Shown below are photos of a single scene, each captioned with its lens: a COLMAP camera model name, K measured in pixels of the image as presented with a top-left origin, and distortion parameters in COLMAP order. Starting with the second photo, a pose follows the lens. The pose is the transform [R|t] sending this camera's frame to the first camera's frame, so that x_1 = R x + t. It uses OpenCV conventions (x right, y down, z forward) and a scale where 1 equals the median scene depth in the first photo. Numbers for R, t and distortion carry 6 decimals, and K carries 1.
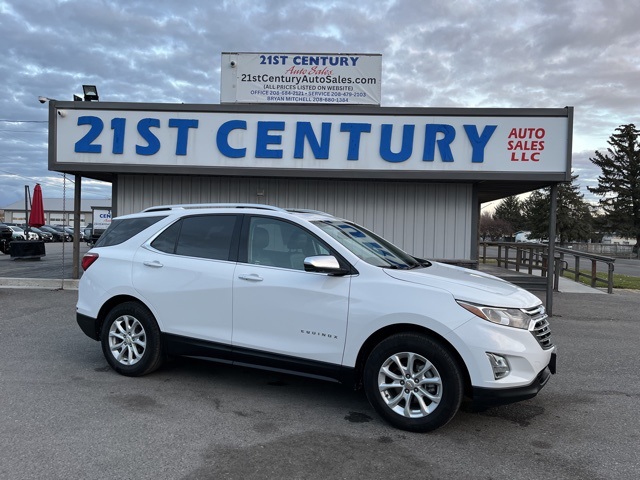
lens RADIAL K [[483.0, 0, 323.2], [0, 483.0, 243.3], [0, 0, 1]] dist [0.073181, -0.100716]
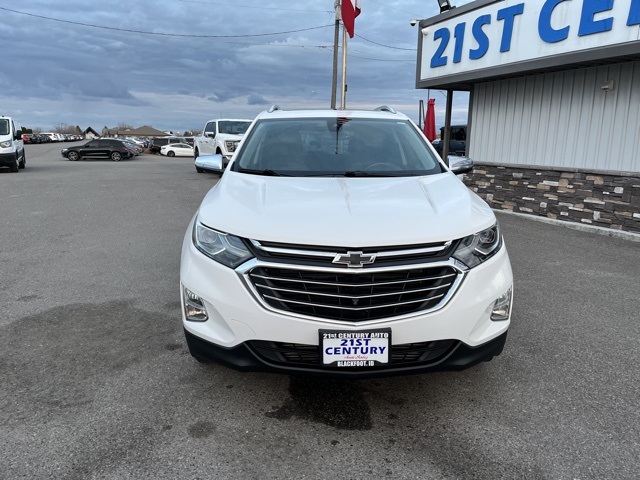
lens RADIAL K [[483.0, 0, 322.0], [0, 483.0, 241.3], [0, 0, 1]] dist [0.073181, -0.100716]
pose [[0.439242, 0.160591, -0.883898, 0.779266], [-0.021704, 0.985503, 0.168266, 0.022535], [0.898106, -0.054725, 0.436360, 0.623241]]
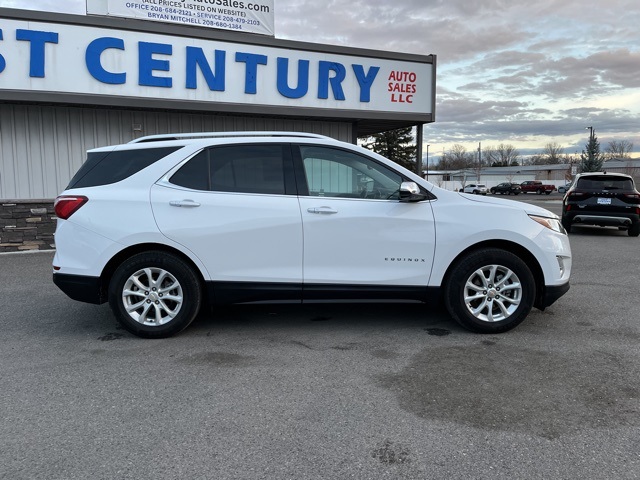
lens RADIAL K [[483.0, 0, 318.5], [0, 483.0, 237.4], [0, 0, 1]] dist [0.073181, -0.100716]
pose [[0.896785, -0.082772, 0.434656, -0.501777], [0.039747, 0.993445, 0.107175, 0.019626], [-0.440678, -0.078837, 0.894197, 0.138681]]
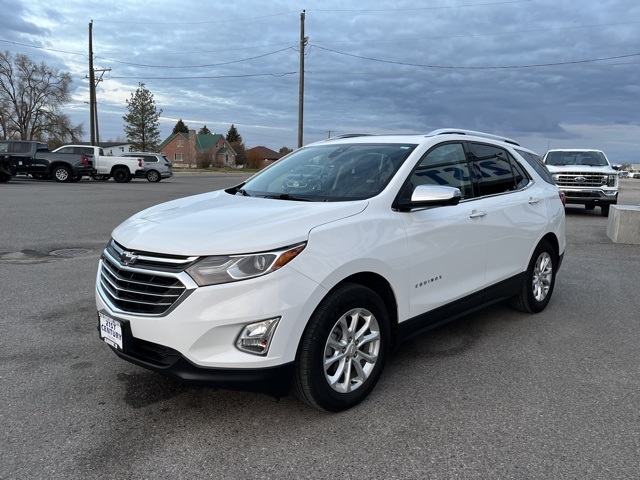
lens RADIAL K [[483.0, 0, 323.5], [0, 483.0, 248.0], [0, 0, 1]] dist [0.073181, -0.100716]
pose [[-0.340206, 0.120330, -0.932620, 0.831318], [-0.054404, 0.987599, 0.147269, 0.010262], [0.938776, 0.100840, -0.329440, 1.253124]]
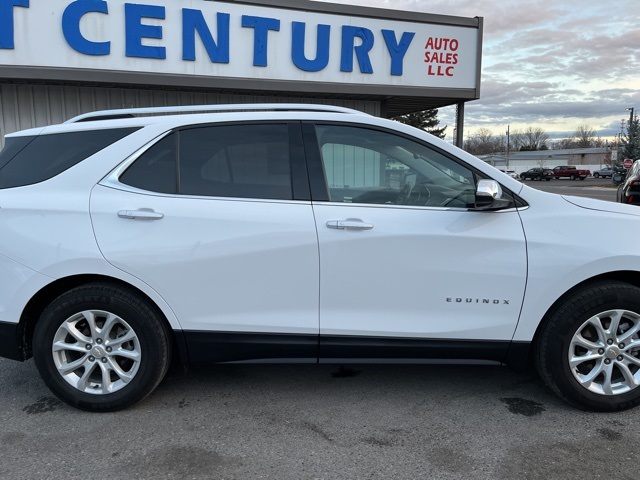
lens RADIAL K [[483.0, 0, 314.6], [0, 483.0, 244.6], [0, 0, 1]] dist [0.073181, -0.100716]
pose [[0.917688, -0.098015, 0.385022, -0.376607], [0.043412, 0.988027, 0.148050, 0.003371], [-0.394923, -0.119149, 0.910955, 0.403570]]
